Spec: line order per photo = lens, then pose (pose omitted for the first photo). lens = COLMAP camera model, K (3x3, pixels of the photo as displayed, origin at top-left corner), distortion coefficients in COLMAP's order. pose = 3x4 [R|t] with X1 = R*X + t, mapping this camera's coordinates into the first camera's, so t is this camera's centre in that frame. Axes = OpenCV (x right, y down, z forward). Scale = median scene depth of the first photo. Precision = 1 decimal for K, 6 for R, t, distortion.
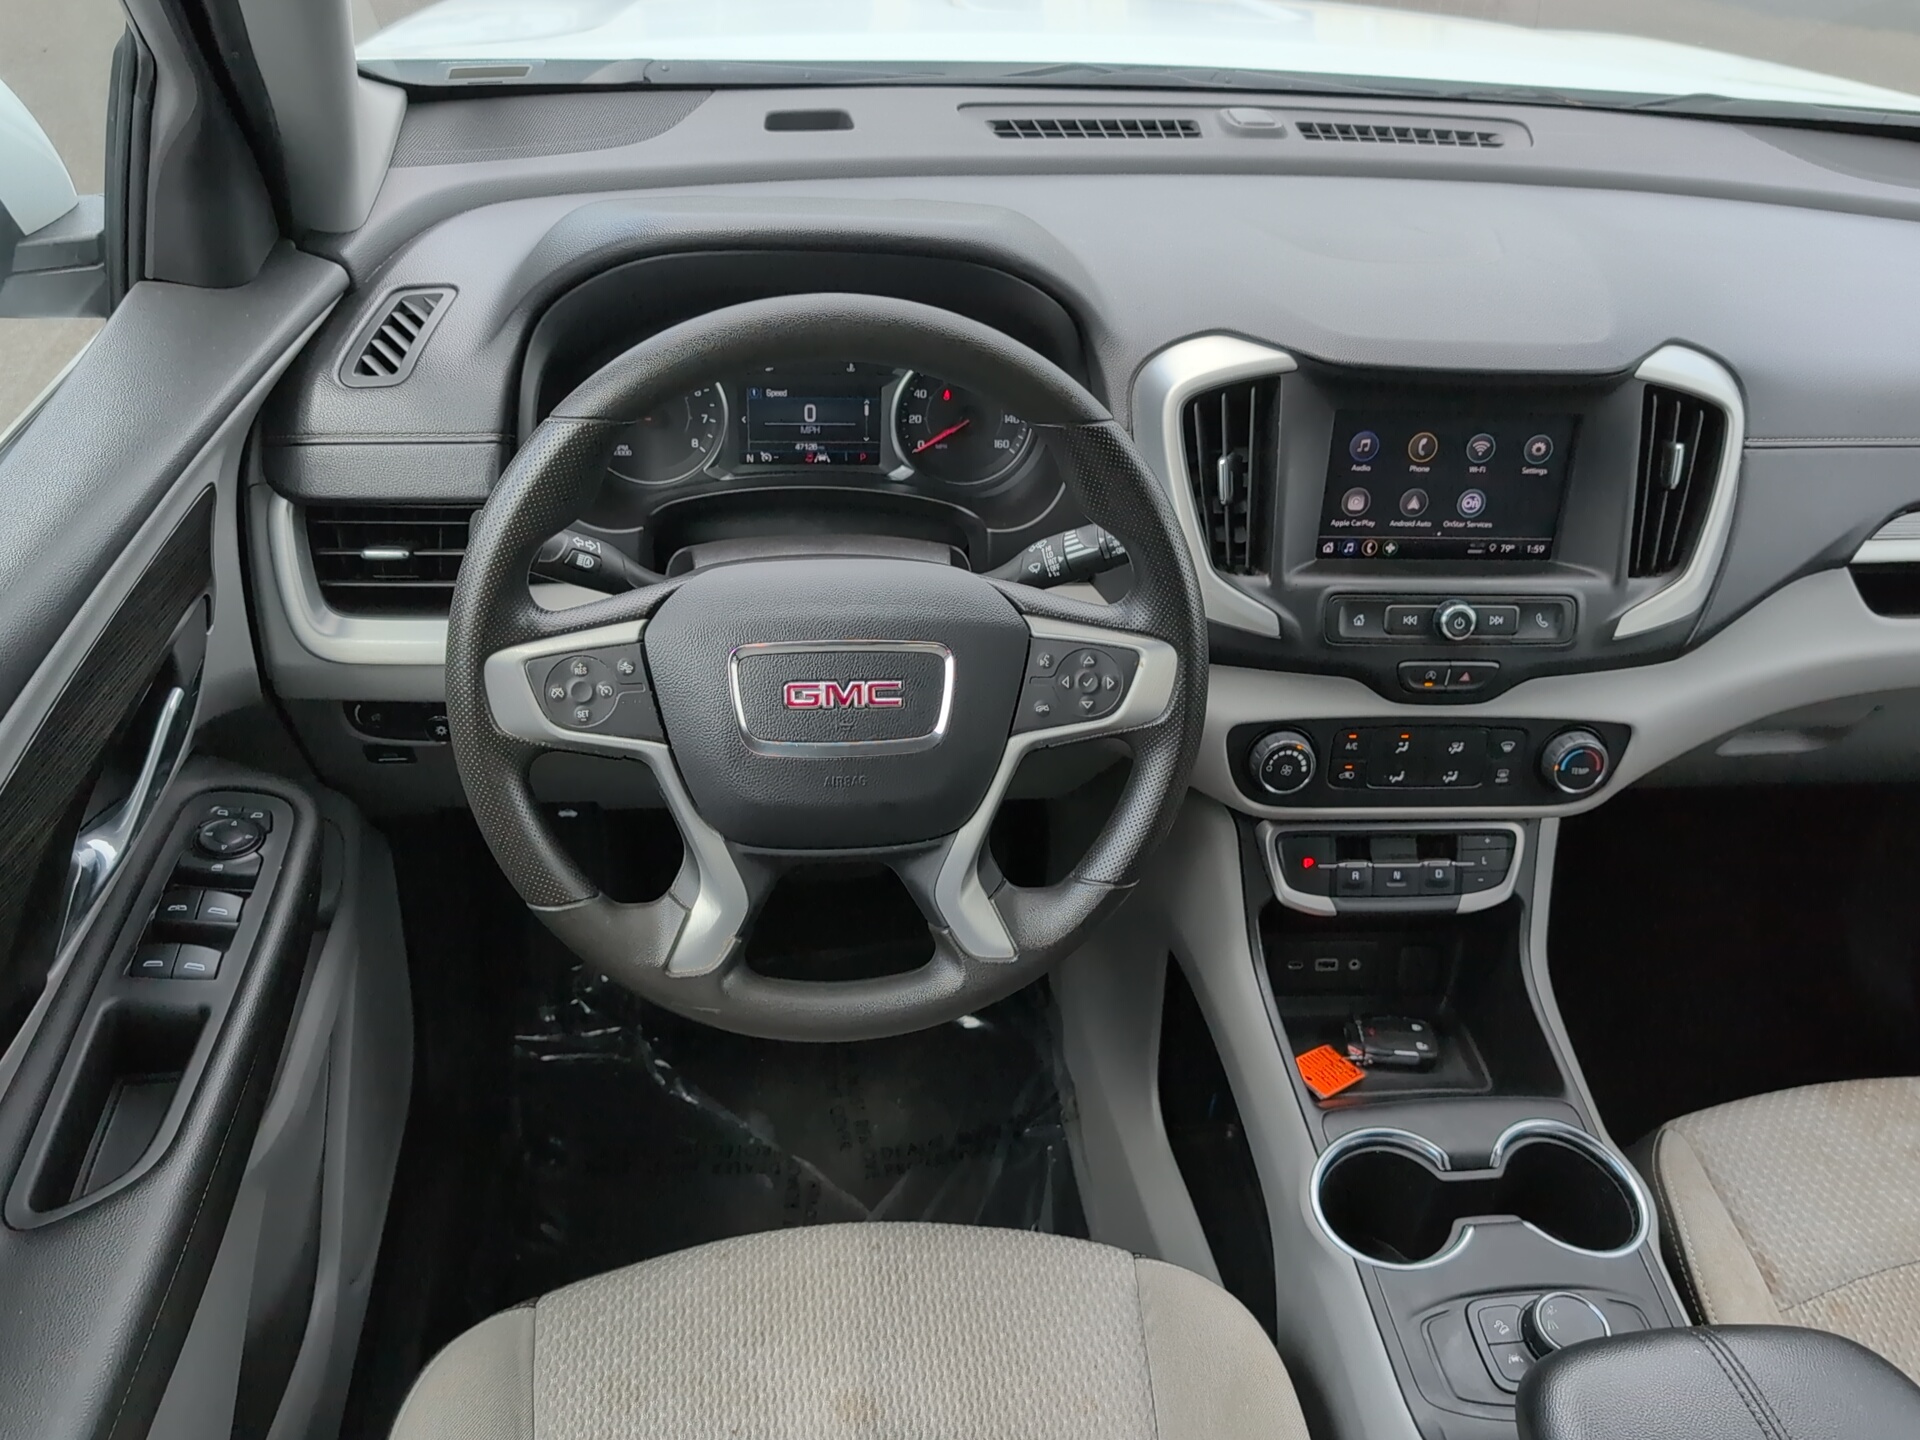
lens RADIAL K [[1604.7, 0, 960.0], [0, 1604.7, 720.0], [0, 0, 1]] dist [0.043391, -0.250401]
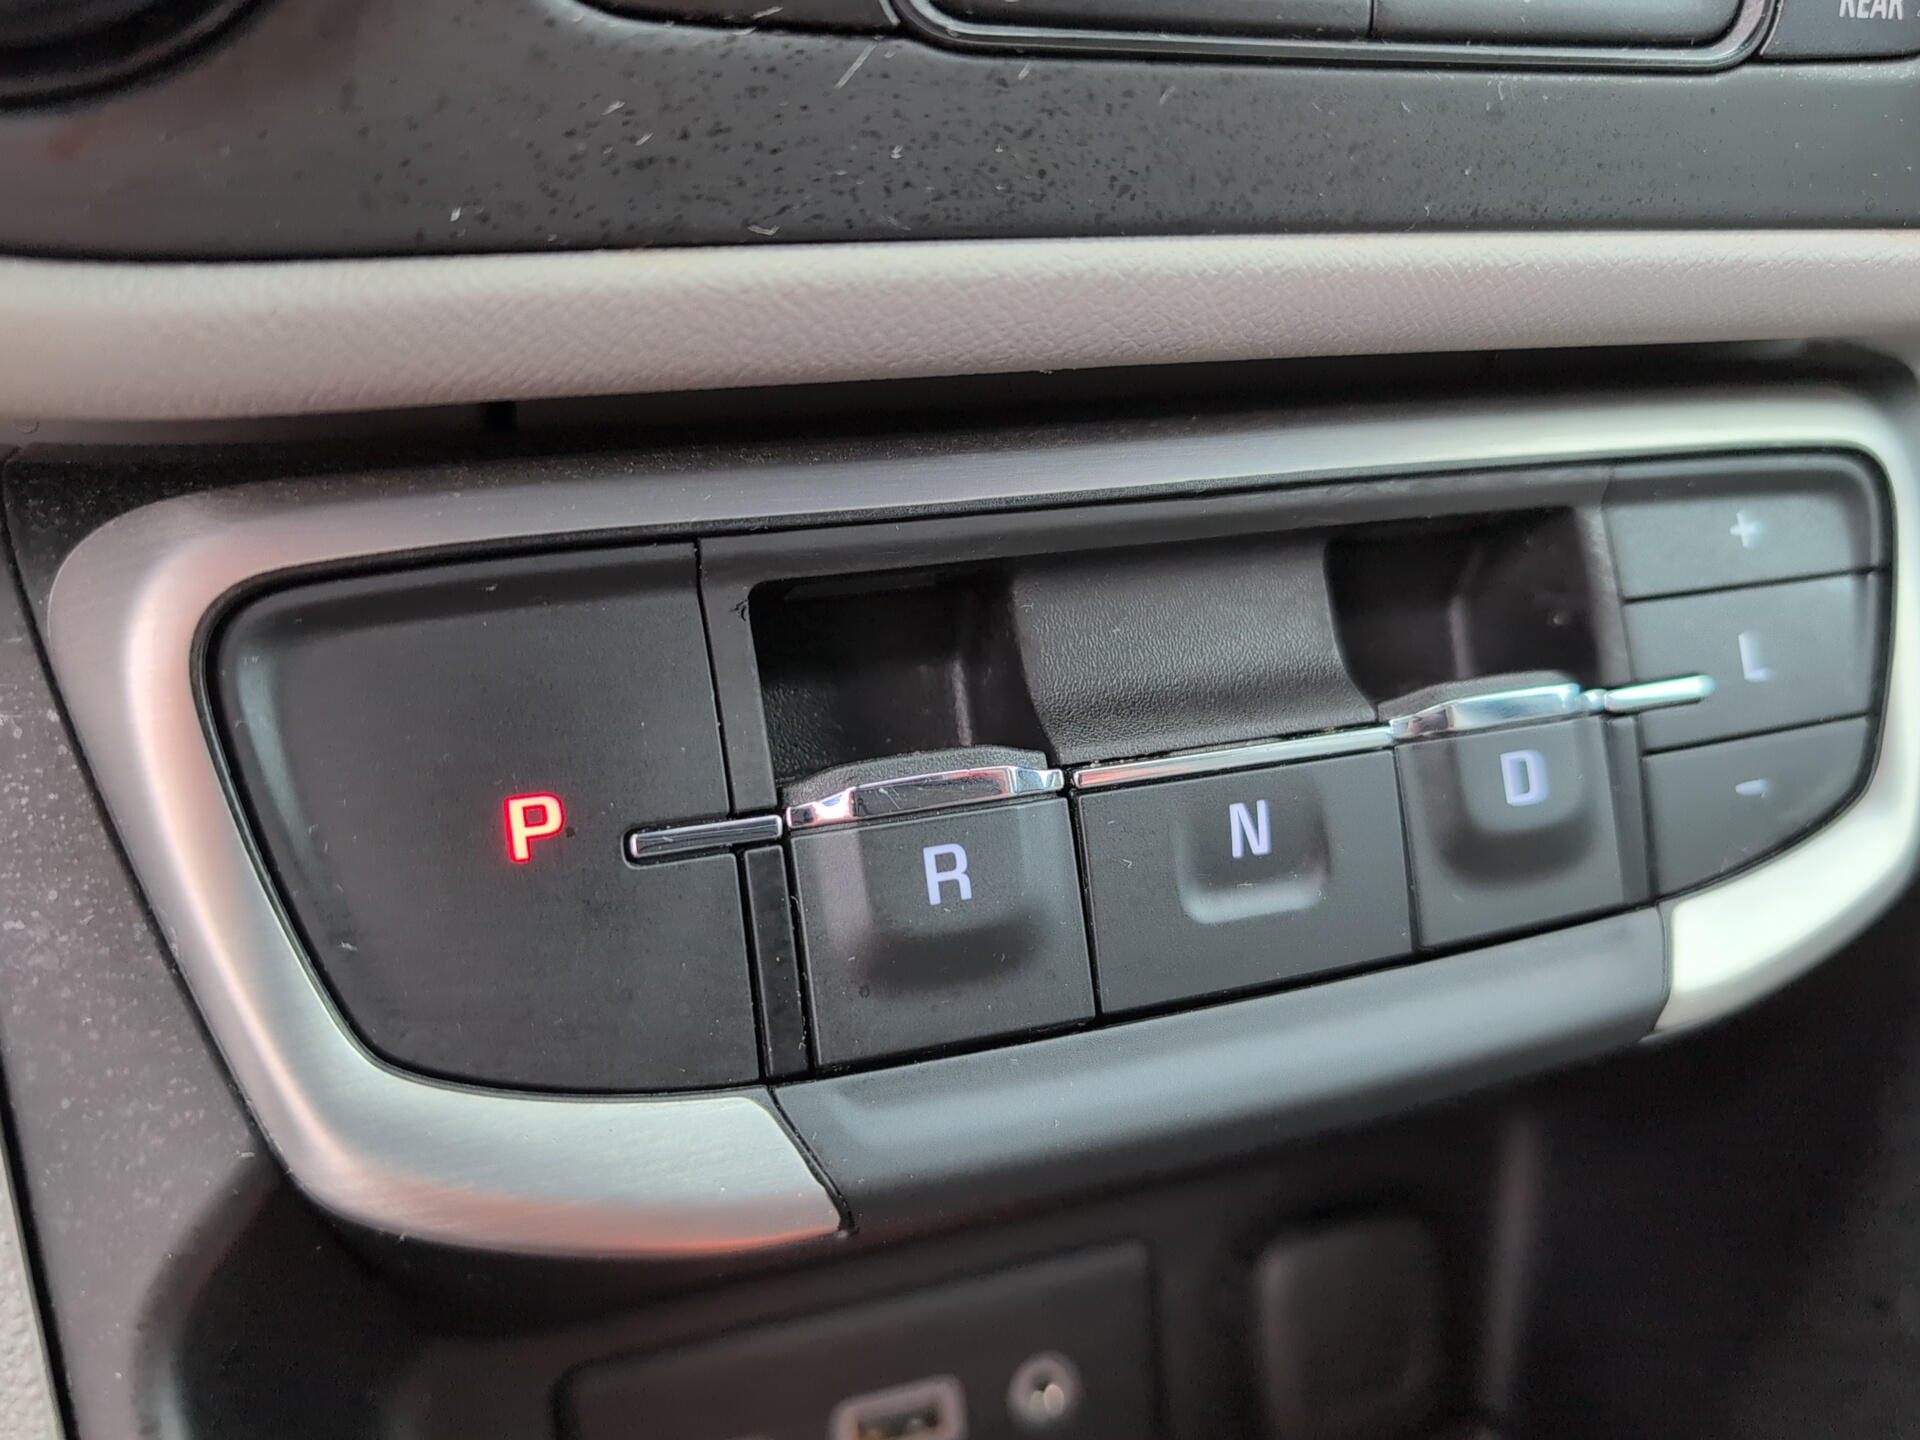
lens RADIAL K [[1604.7, 0, 960.0], [0, 1604.7, 720.0], [0, 0, 1]] dist [0.043391, -0.250401]
pose [[0.962580, -0.128846, 0.238409, 0.229869], [0.152275, 0.984886, -0.082536, 0.099537], [-0.224171, 0.115751, 0.967651, 0.921414]]
